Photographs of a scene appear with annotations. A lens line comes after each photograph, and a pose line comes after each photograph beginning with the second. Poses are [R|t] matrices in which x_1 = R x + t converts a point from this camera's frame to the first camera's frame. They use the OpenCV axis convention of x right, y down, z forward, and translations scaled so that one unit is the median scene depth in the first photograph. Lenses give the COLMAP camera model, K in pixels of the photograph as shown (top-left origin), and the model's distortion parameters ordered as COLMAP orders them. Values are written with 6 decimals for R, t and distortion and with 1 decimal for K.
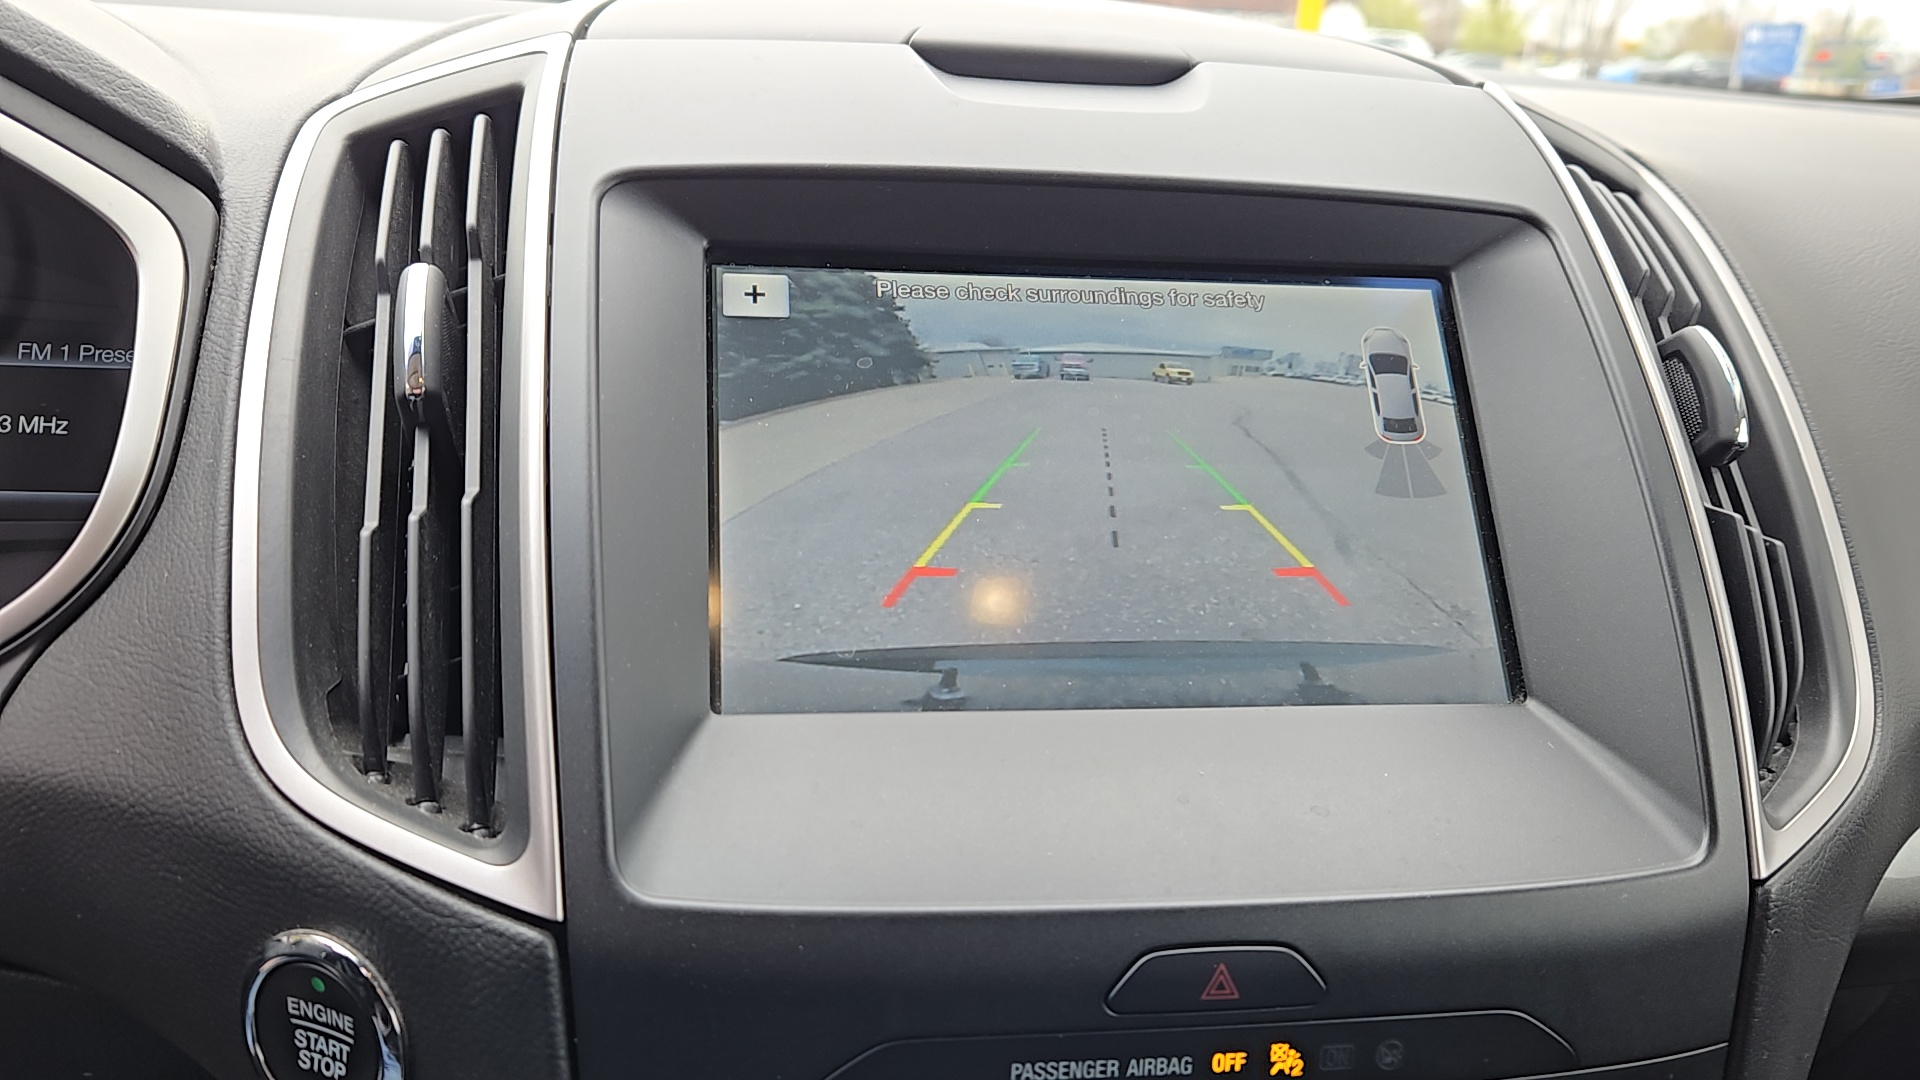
lens RADIAL K [[1635.3, 0, 954.3], [0, 1635.3, 532.2], [0, 0, 1]] dist [0.008753, -0.008186]
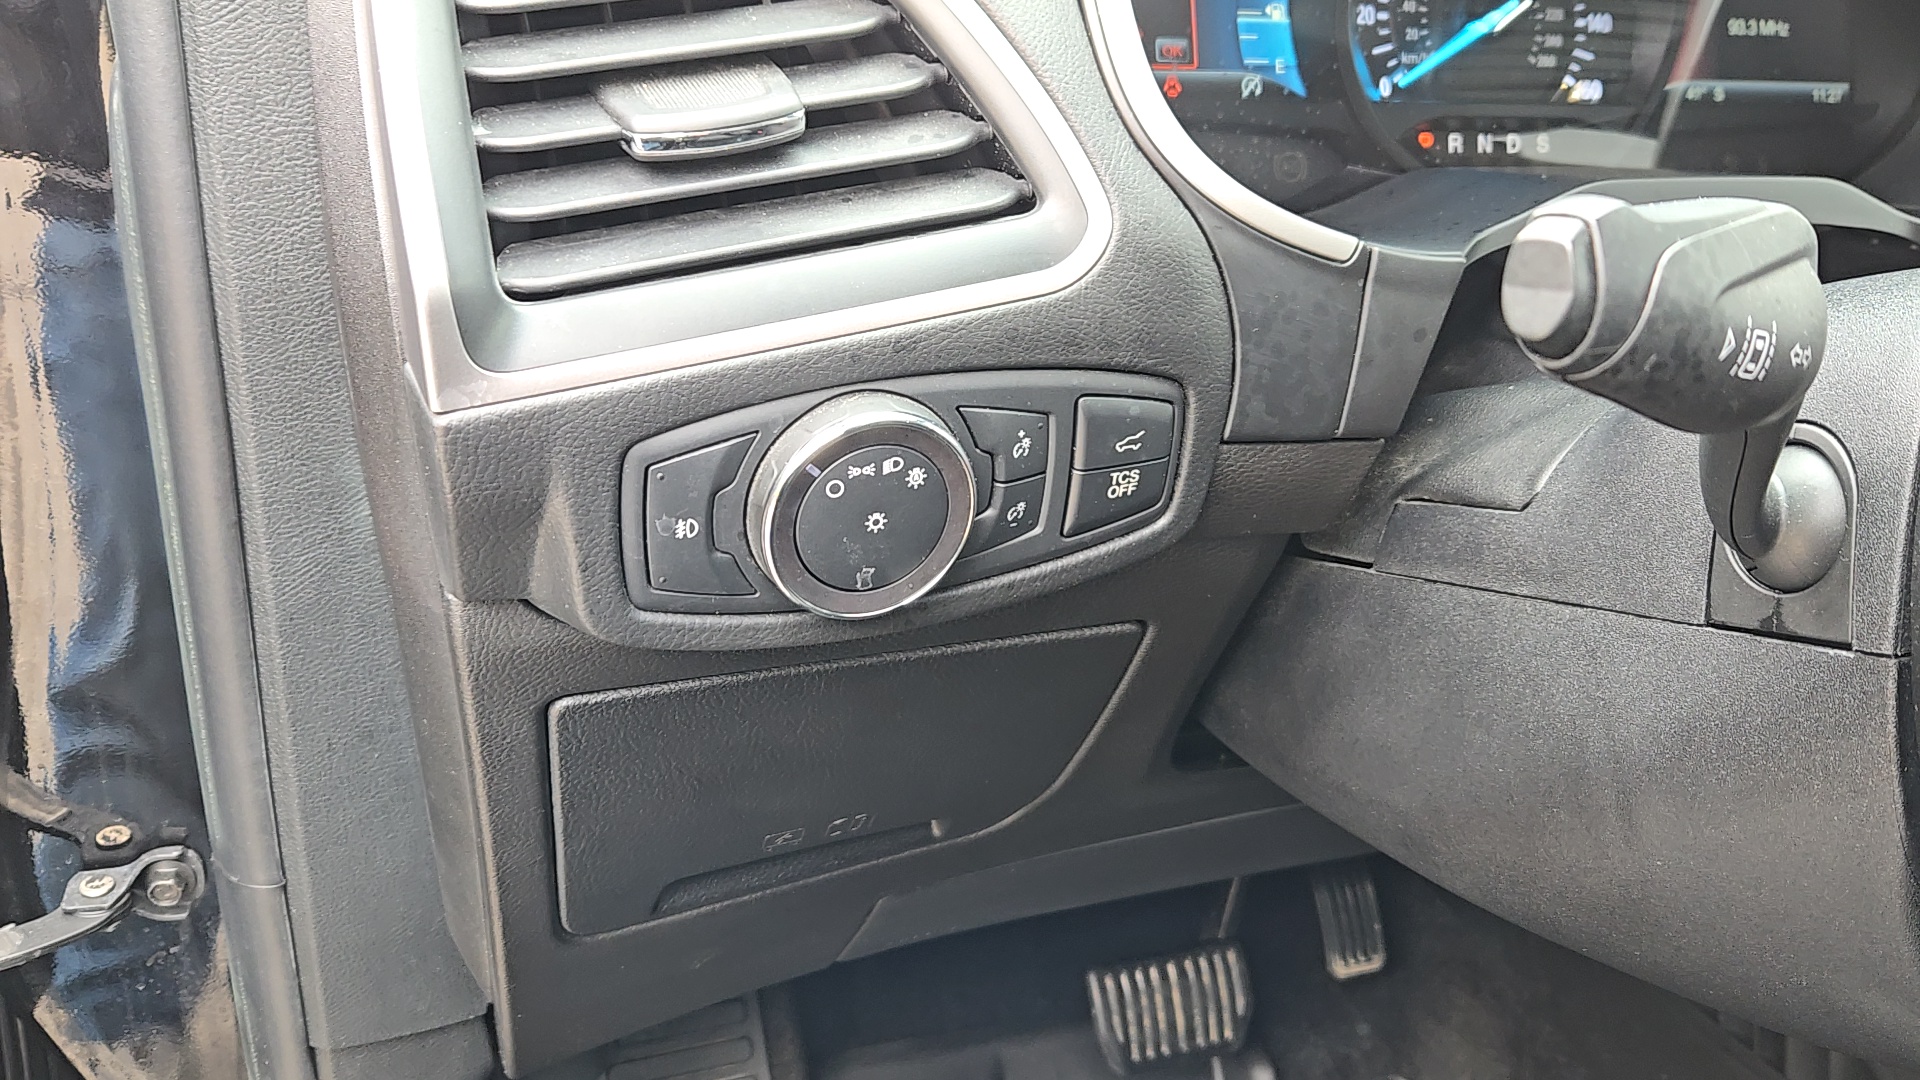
lens RADIAL K [[1617.6, 0, 952.7], [0, 1617.6, 532.1], [0, 0, 1]] dist [0.017776, -0.011229]
pose [[0.984204, -0.048373, 0.170302, -1.888167], [0.005913, 0.970392, 0.241461, 0.007999], [-0.176940, -0.236640, 0.955350, -0.248569]]
